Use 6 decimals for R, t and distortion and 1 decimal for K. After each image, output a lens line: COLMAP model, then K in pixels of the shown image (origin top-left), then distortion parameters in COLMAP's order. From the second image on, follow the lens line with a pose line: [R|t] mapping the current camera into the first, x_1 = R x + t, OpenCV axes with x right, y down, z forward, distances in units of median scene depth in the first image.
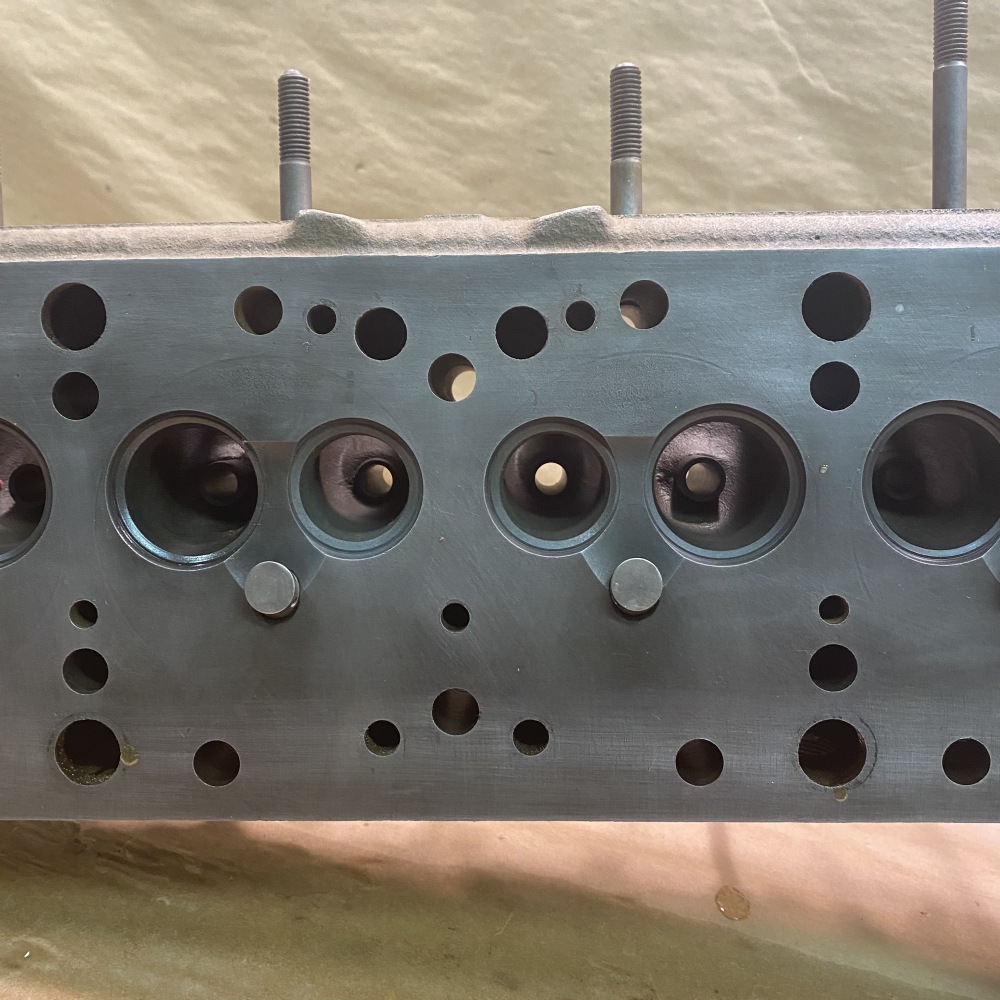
lens RADIAL K [[1040.6, 0, 506.3], [0, 1040.6, 495.1], [0, 0, 1]] dist [0.004509, 0.000000]
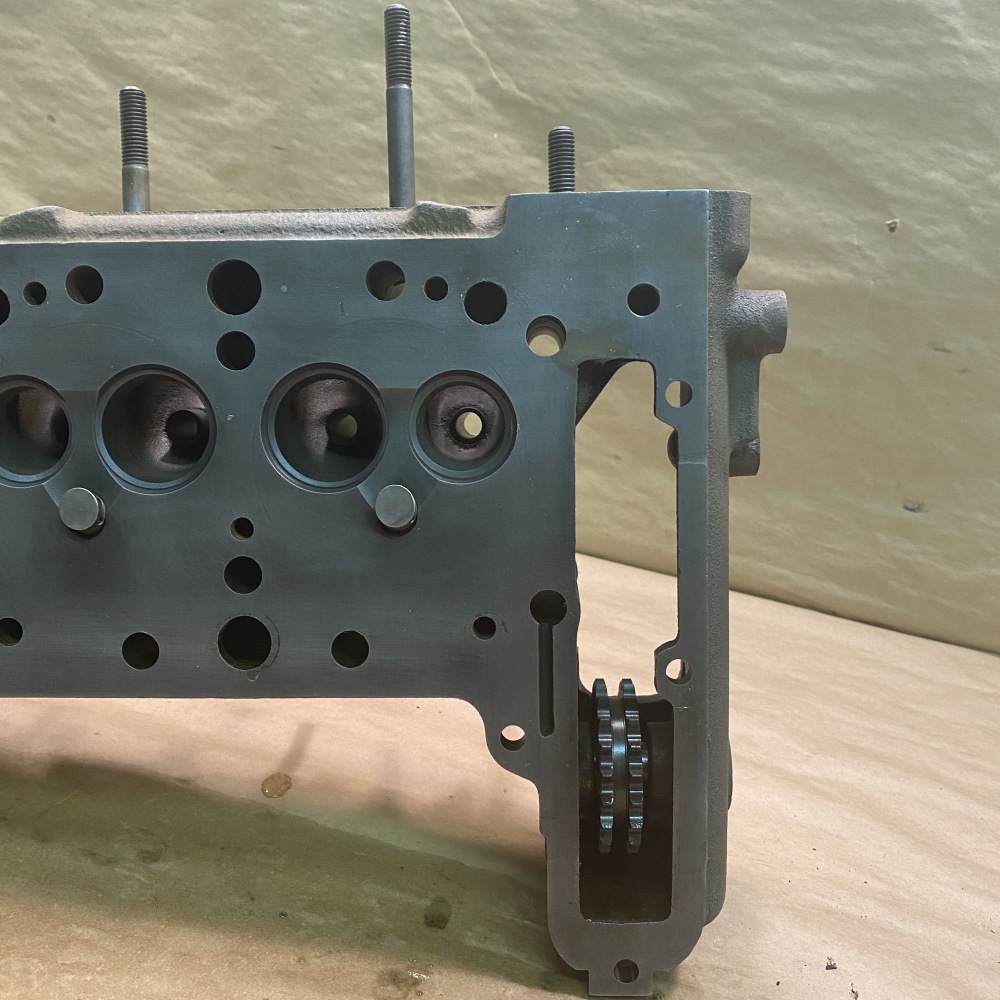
lens RADIAL K [[1040.6, 0, 505.9], [0, 1040.6, 500.1], [0, 0, 1]] dist [0.004509, 0.000000]
pose [[0.999978, -0.000053, -0.006597, 0.305189], [0.000189, 0.999789, 0.020558, 0.023595], [0.006595, -0.020559, 0.999767, -0.121118]]
